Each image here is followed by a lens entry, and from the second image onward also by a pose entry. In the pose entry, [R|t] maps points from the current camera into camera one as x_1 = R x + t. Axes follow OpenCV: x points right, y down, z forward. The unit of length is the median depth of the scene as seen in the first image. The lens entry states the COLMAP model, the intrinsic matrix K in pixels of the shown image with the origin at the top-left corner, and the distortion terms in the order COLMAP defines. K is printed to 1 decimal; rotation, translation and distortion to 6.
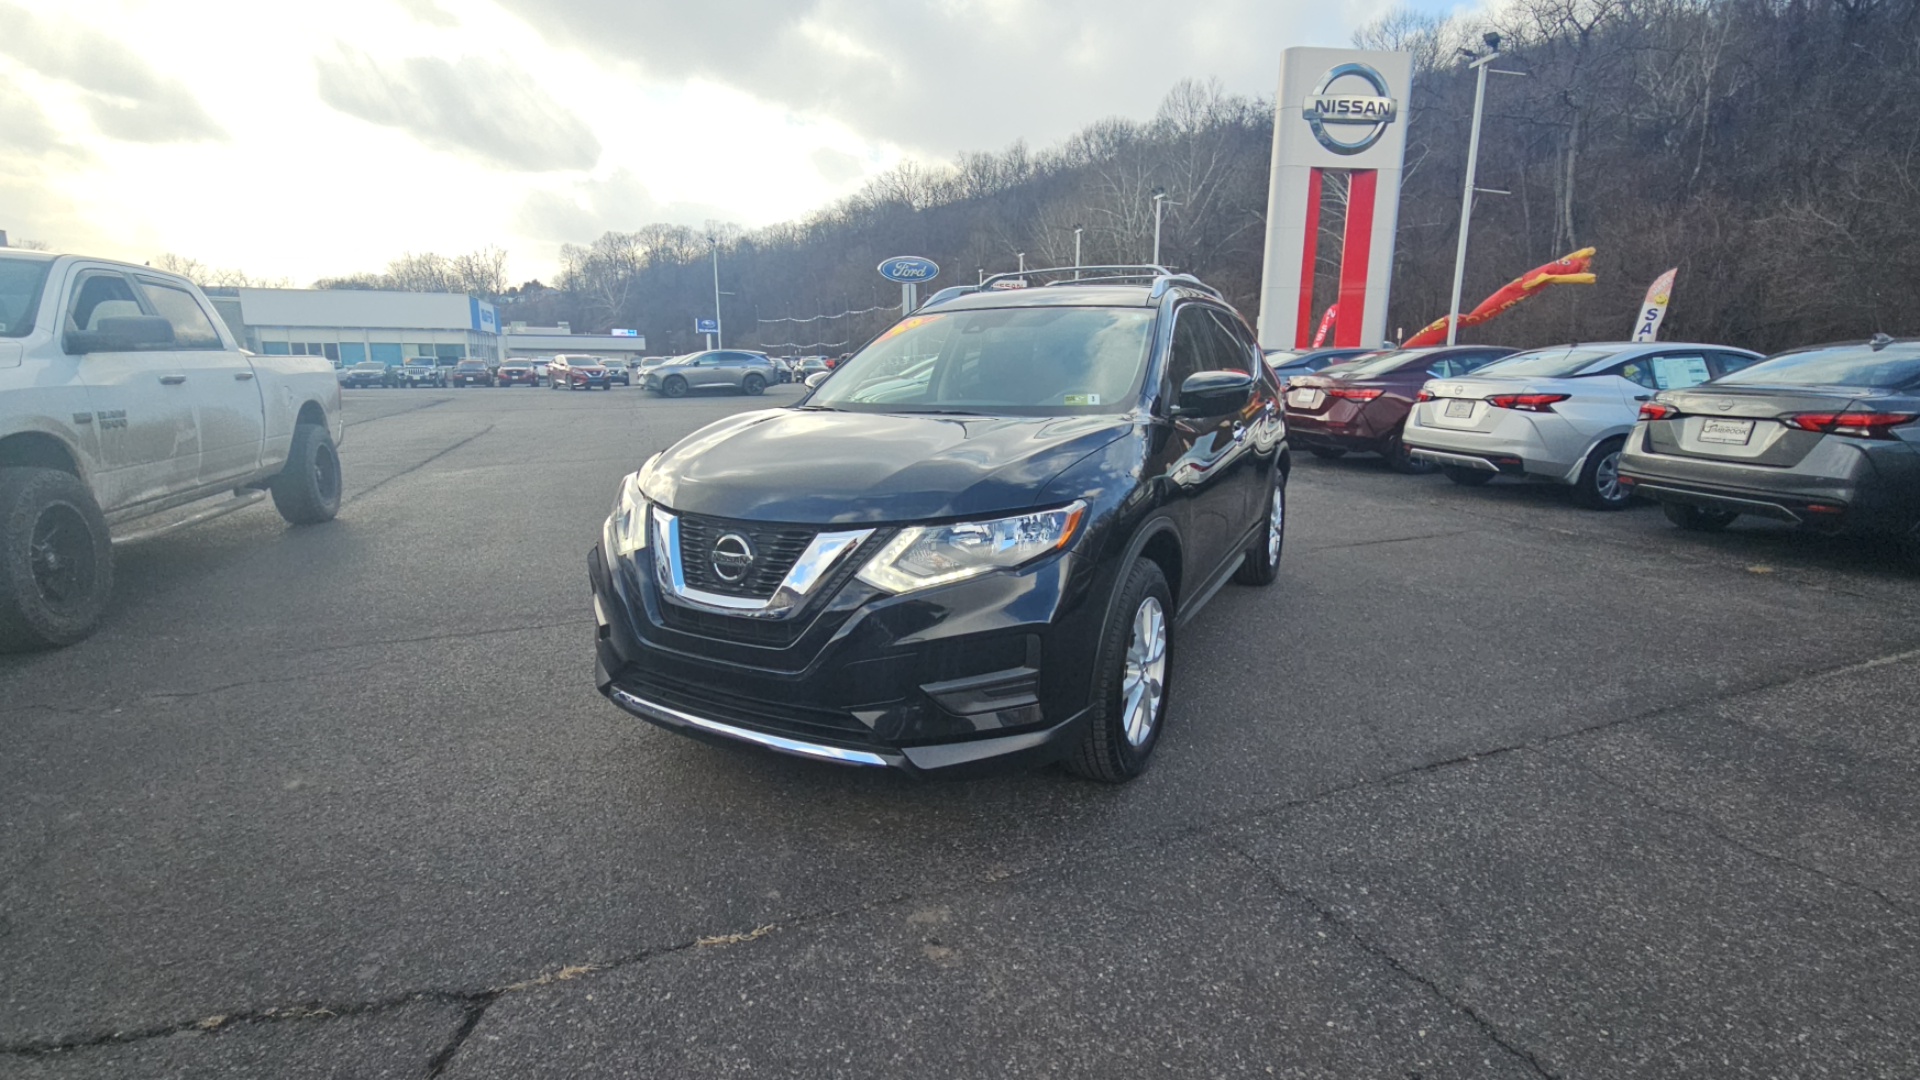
lens RADIAL K [[853.1, 0, 962.8], [0, 853.1, 536.2], [0, 0, 1]] dist [0.014814, -0.010075]
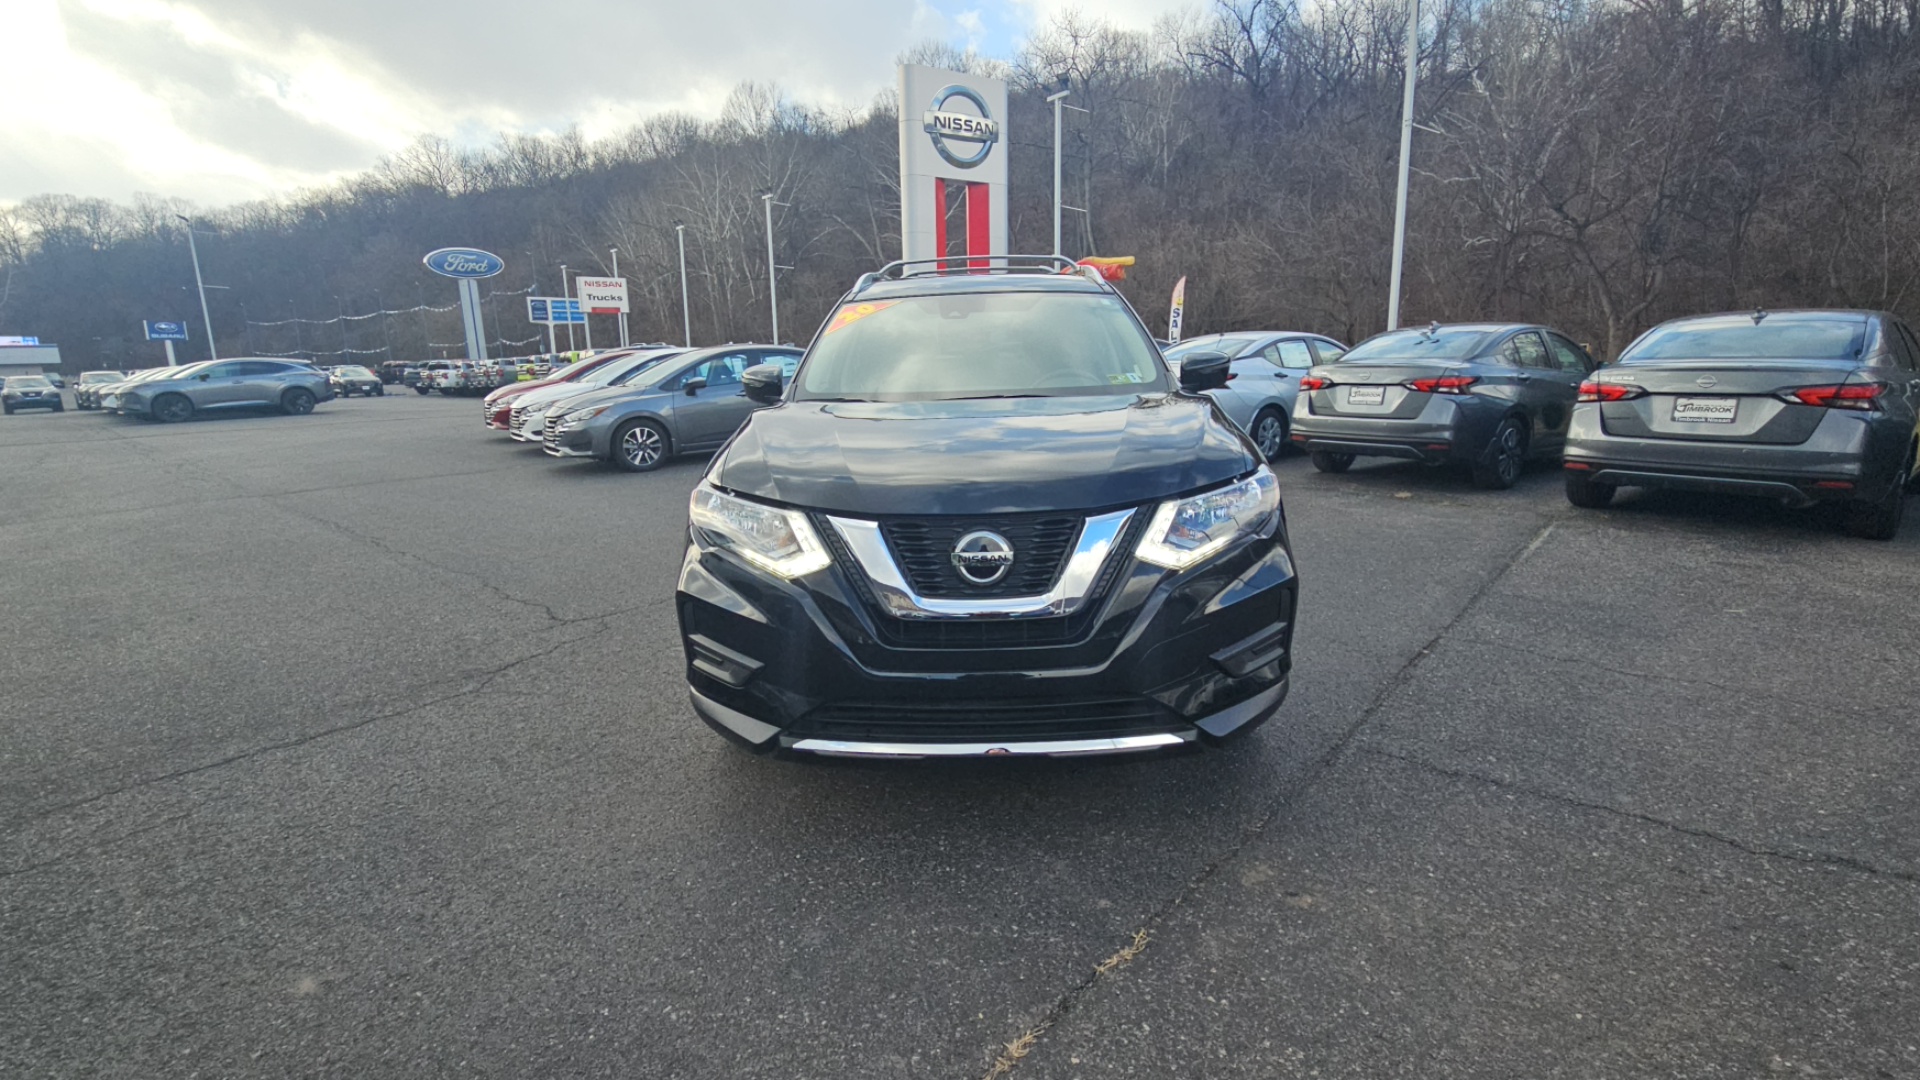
lens RADIAL K [[853.1, 0, 942.7], [0, 853.1, 539.0], [0, 0, 1]] dist [0.014814, -0.010075]
pose [[0.894837, -0.113117, 0.431824, -0.105496], [0.112933, 0.993258, 0.026163, -0.003360], [-0.431872, 0.025355, 0.901578, 0.031337]]
